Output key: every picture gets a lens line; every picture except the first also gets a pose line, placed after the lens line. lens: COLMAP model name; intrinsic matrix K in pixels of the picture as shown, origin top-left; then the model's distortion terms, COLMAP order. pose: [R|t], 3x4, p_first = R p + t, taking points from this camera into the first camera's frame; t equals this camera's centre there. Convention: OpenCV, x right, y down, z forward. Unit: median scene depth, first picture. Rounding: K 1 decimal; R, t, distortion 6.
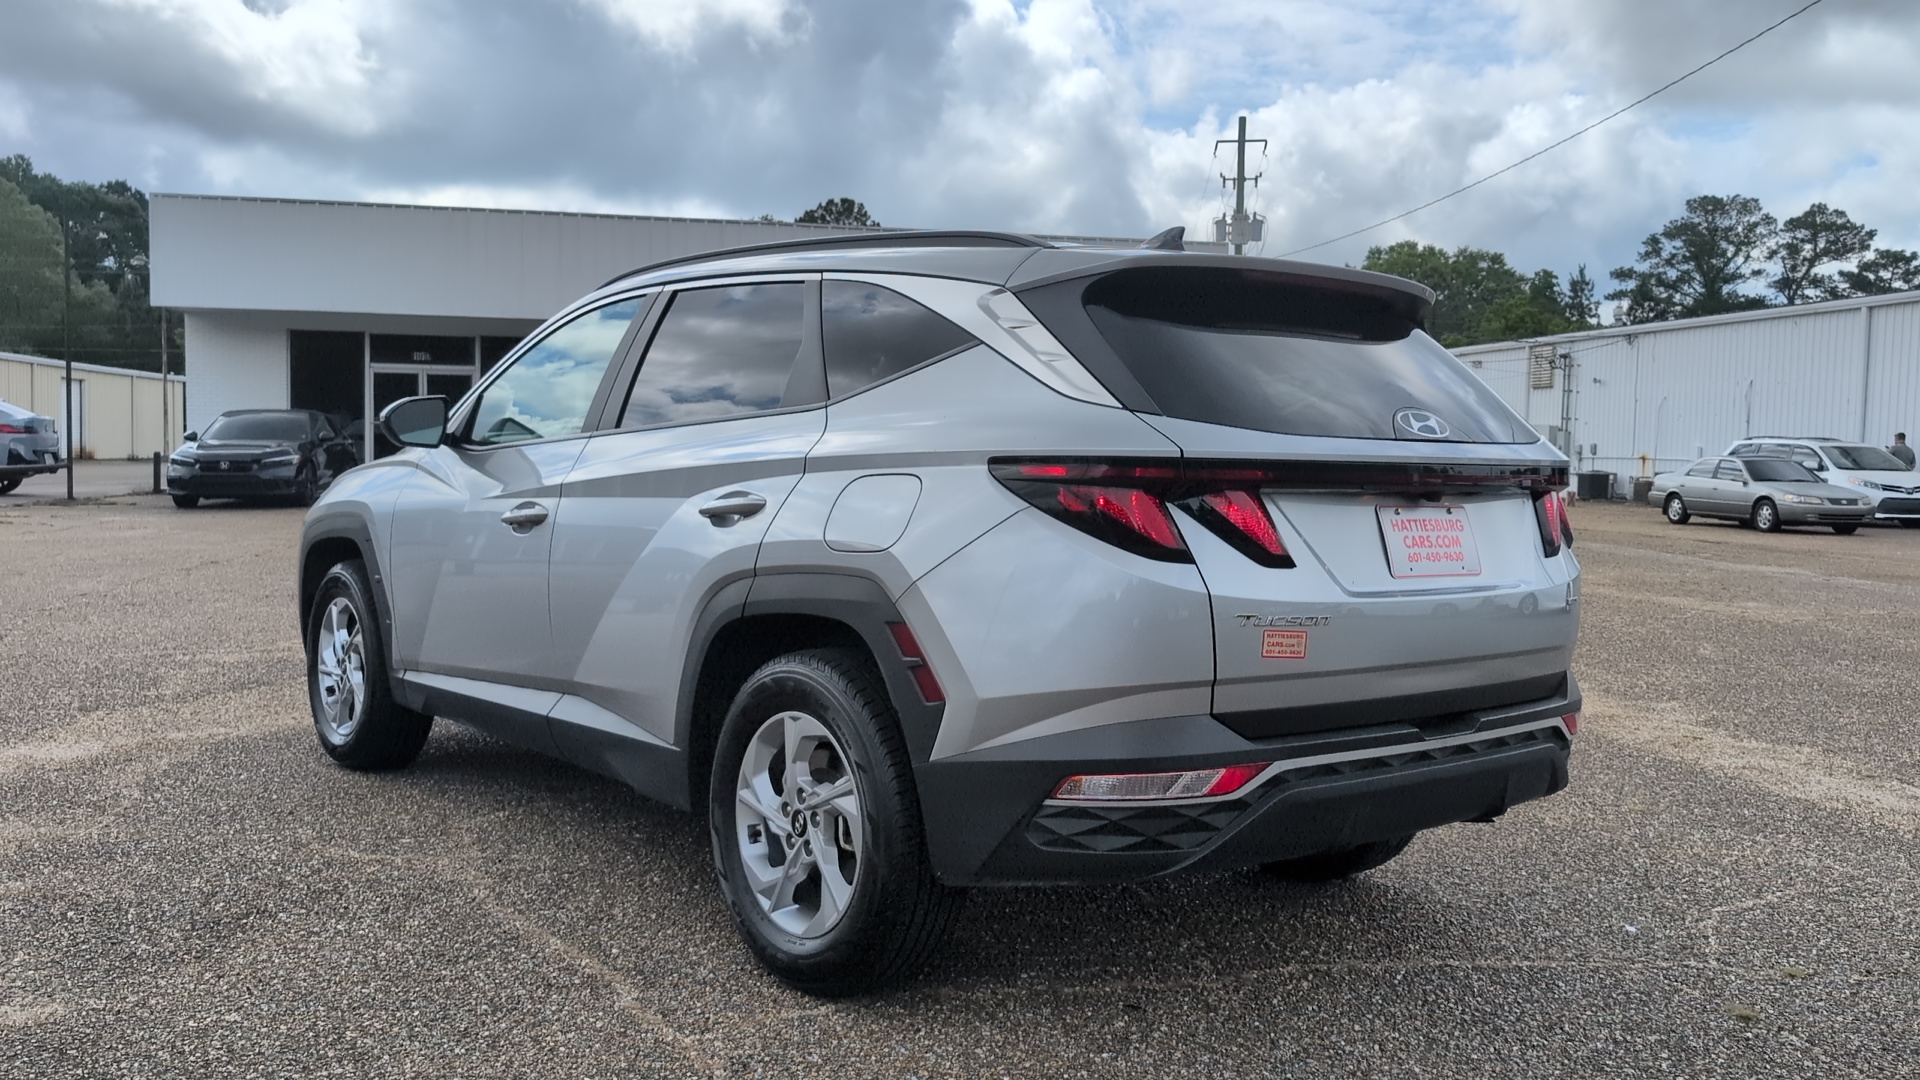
lens RADIAL K [[1619.6, 0, 965.7], [0, 1619.6, 527.6], [0, 0, 1]] dist [0.010105, -0.009748]
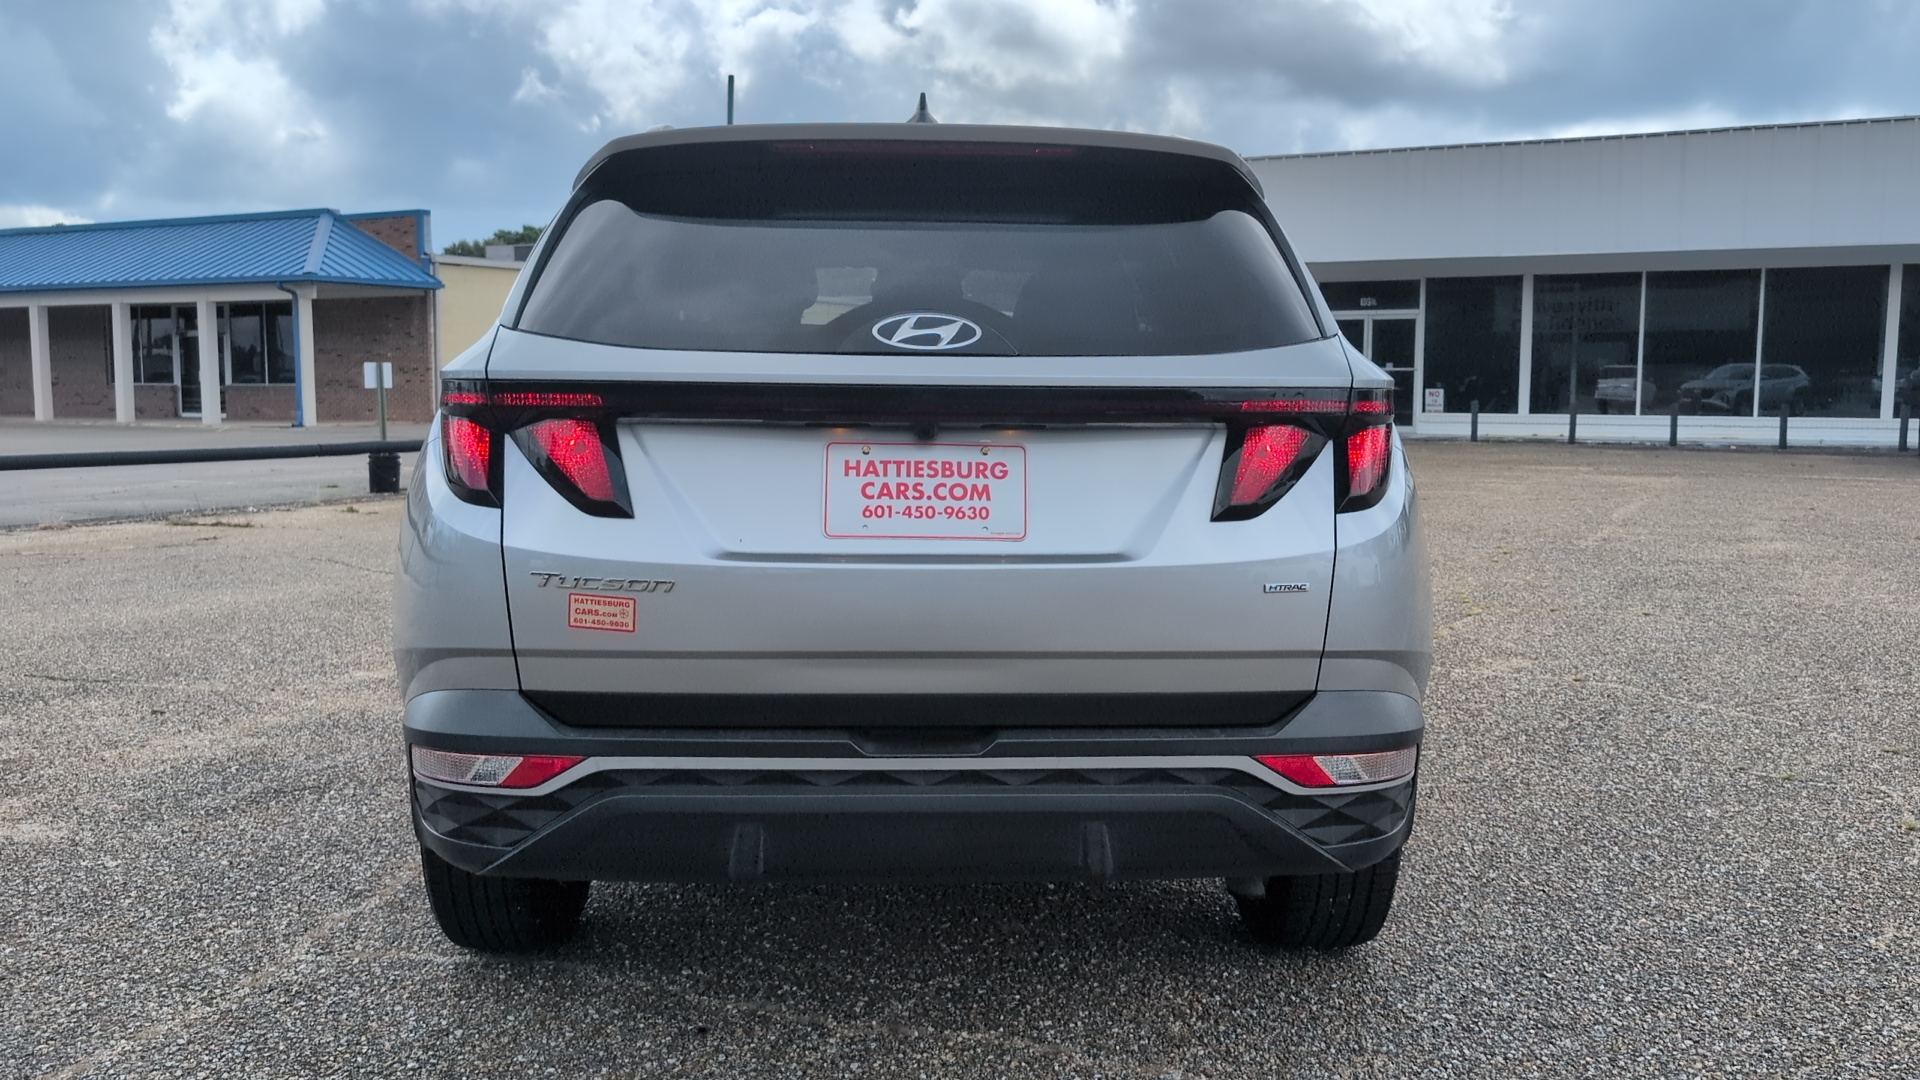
lens RADIAL K [[1619.6, 0, 1013.6], [0, 1619.6, 540.7], [0, 0, 1]] dist [0.010105, -0.009748]
pose [[0.787574, 0.041404, -0.614828, 0.768186], [-0.016350, 0.998793, 0.046318, -0.003424], [0.616003, -0.026426, 0.787300, 0.451248]]
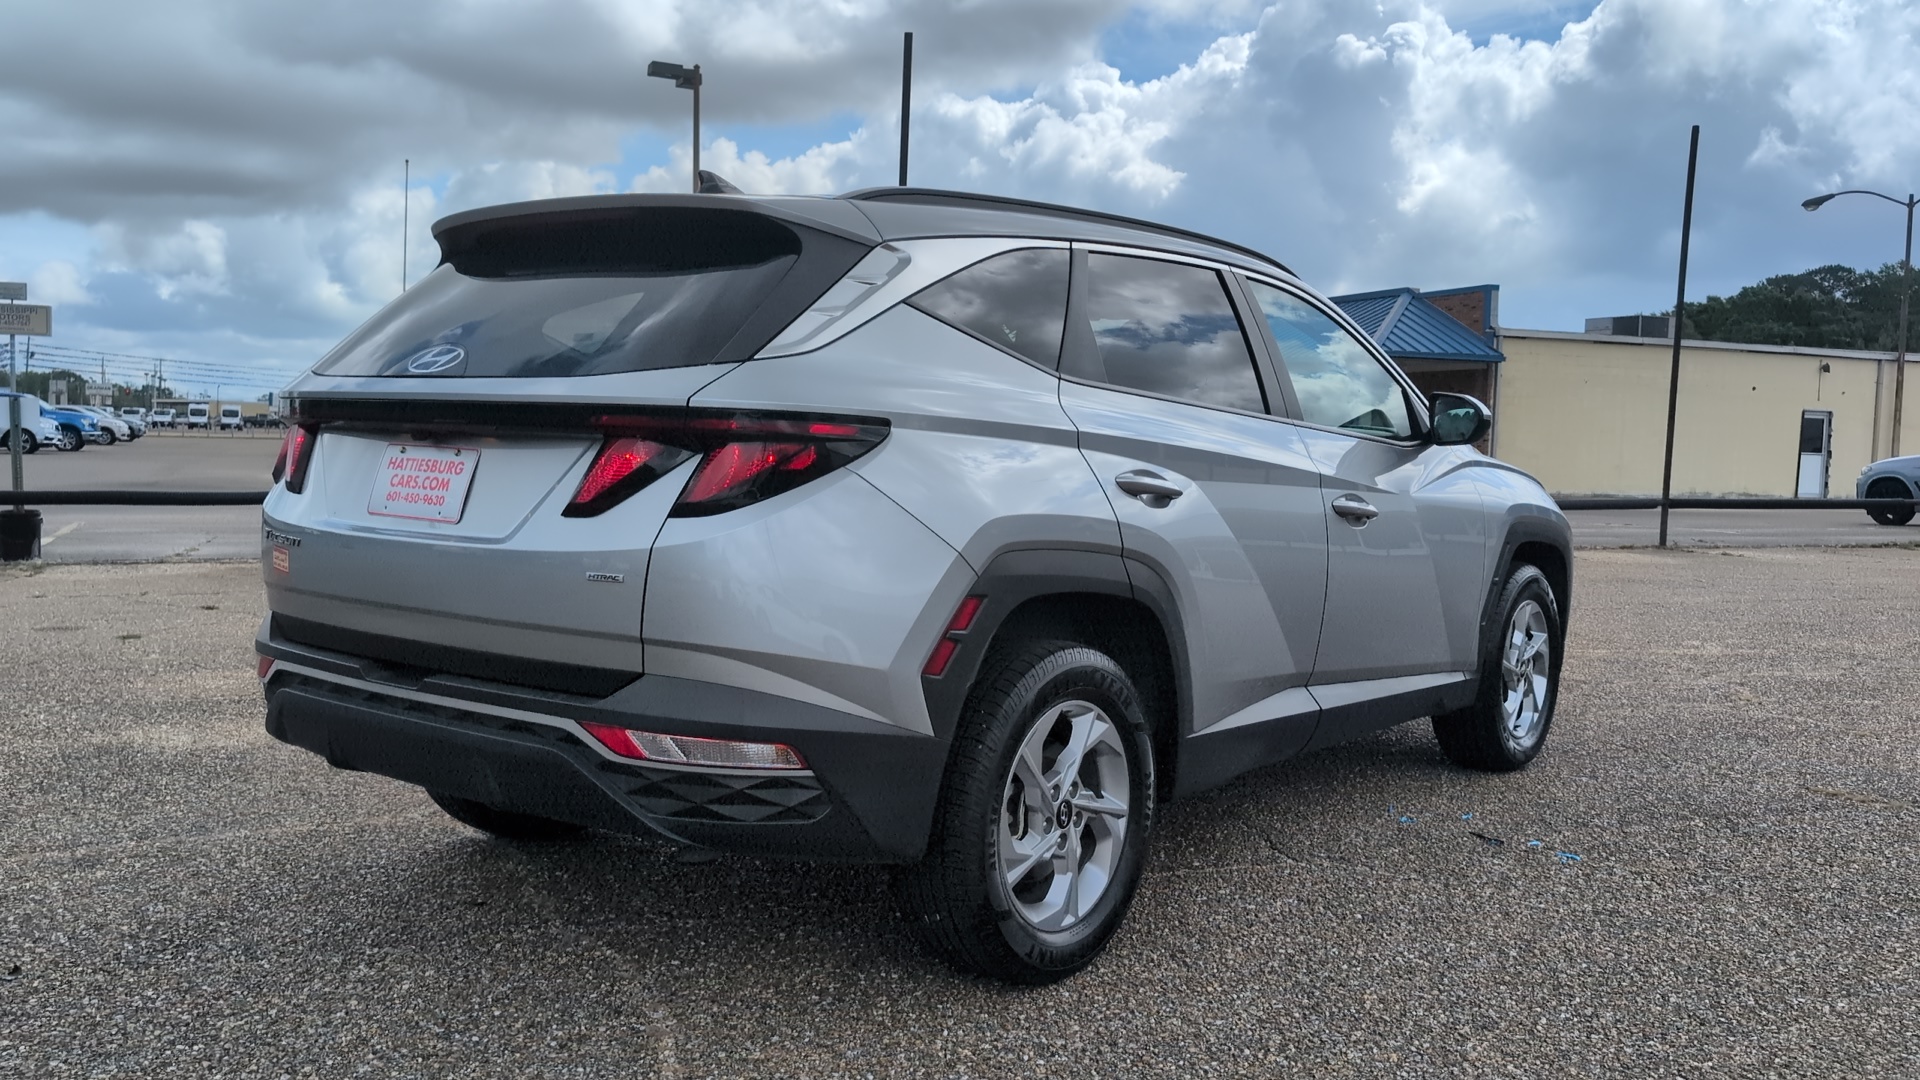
lens RADIAL K [[1619.6, 0, 947.2], [0, 1619.6, 547.1], [0, 0, 1]] dist [0.010105, -0.009748]
pose [[0.215791, 0.047641, -0.975277, 1.240122], [-0.064706, 0.997311, 0.034400, -0.005578], [0.974293, 0.055683, 0.218294, 1.056287]]
